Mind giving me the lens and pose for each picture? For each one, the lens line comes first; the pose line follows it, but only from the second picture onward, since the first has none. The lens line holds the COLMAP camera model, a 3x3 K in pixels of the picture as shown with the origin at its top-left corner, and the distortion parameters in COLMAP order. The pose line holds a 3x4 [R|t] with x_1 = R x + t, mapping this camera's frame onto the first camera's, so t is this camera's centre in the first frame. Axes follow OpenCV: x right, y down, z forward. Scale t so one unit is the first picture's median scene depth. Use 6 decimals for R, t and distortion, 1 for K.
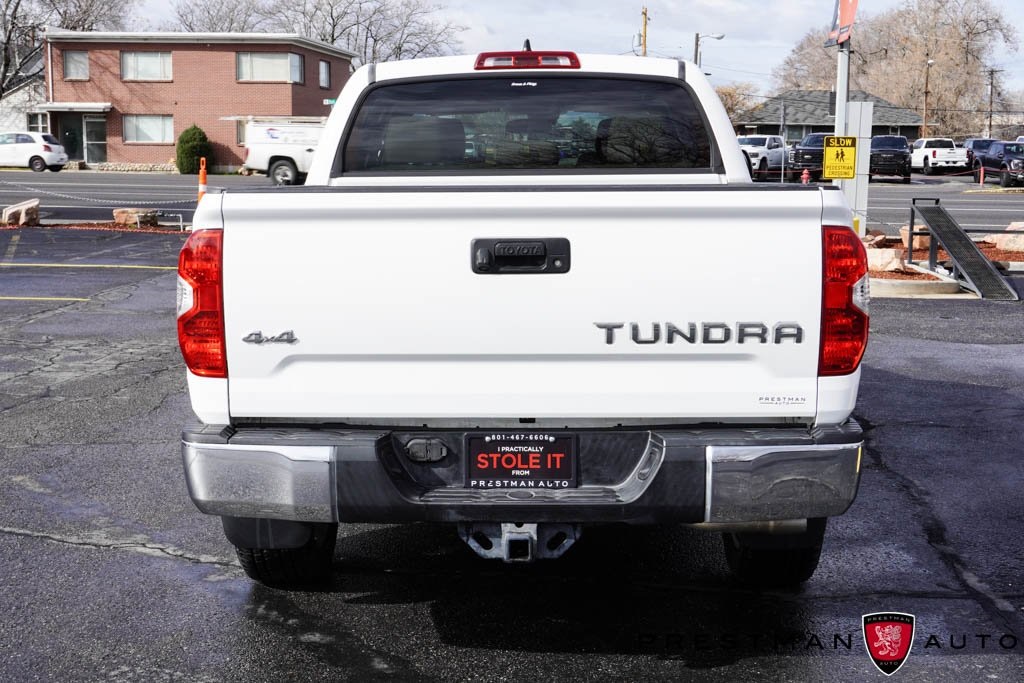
lens RADIAL K [[1403.1, 0, 511.9], [0, 1403.1, 338.9], [0, 0, 1]] dist [0.002666, 0.000000]
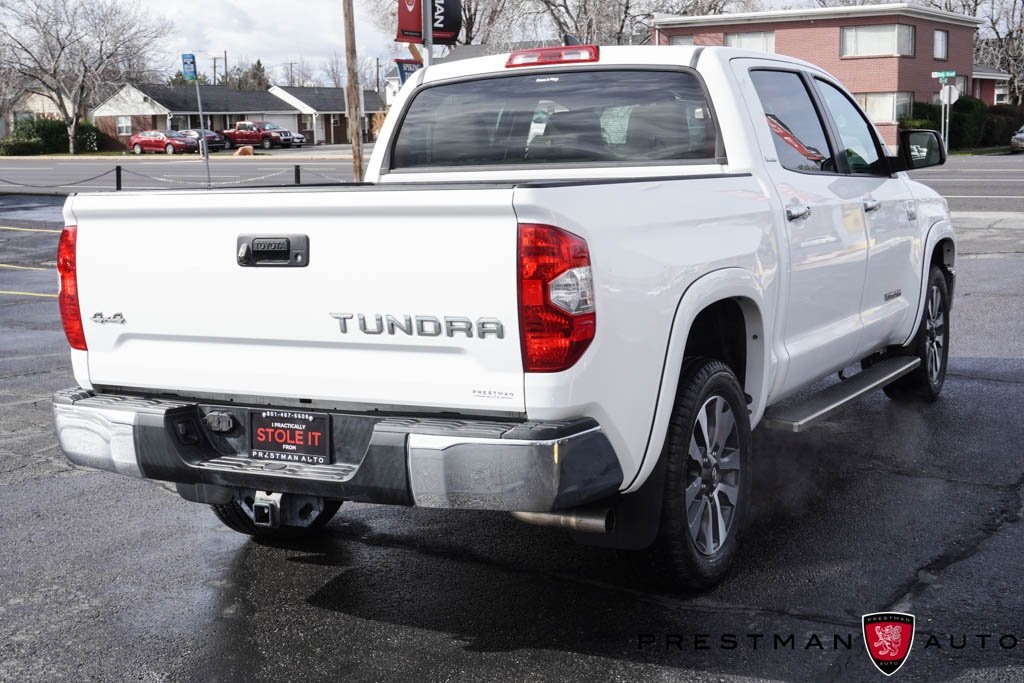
lens RADIAL K [[1470.2, 0, 511.9], [0, 1470.2, 343.7], [0, 0, 1]] dist [0.005195, 0.000000]
pose [[0.886545, 0.037584, -0.461113, 0.694226], [-0.031904, 0.999289, 0.020111, -0.014980], [0.461541, -0.003118, 0.887113, 0.055003]]
